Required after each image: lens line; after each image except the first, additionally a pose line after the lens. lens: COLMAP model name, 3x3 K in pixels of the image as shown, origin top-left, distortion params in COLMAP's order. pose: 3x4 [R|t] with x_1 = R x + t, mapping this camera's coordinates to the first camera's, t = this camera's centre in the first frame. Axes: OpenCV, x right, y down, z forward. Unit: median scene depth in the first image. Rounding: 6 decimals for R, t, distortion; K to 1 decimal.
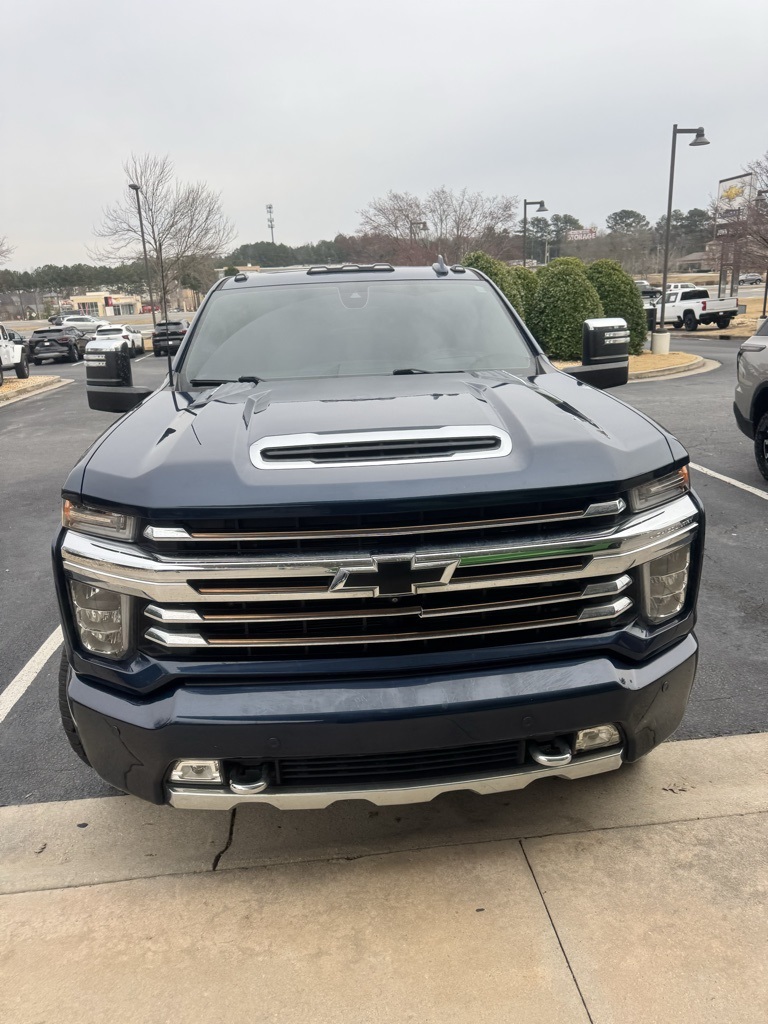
lens RADIAL K [[740.2, 0, 372.0], [0, 740.2, 514.4], [0, 0, 1]] dist [0.013692, -0.004323]
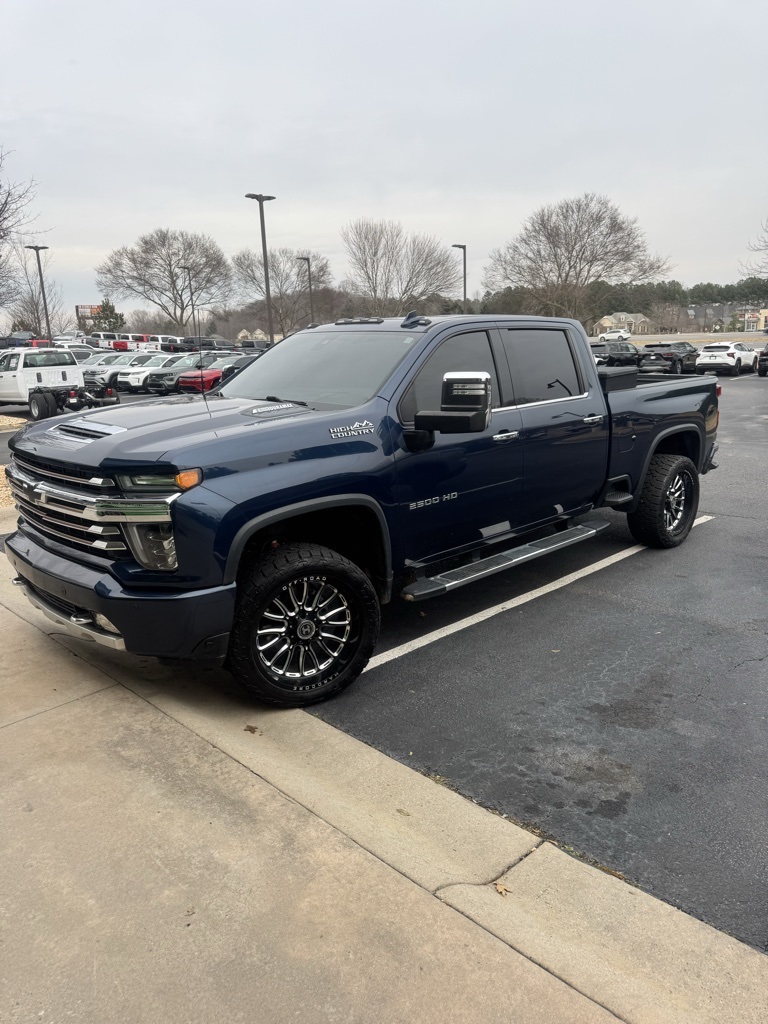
lens RADIAL K [[740.2, 0, 372.0], [0, 740.2, 514.4], [0, 0, 1]] dist [0.013692, -0.004323]
pose [[0.626684, 0.212693, -0.749686, 0.153123], [-0.222257, 0.970858, 0.089650, -0.017542], [0.746906, 0.110441, 0.655694, 0.027644]]
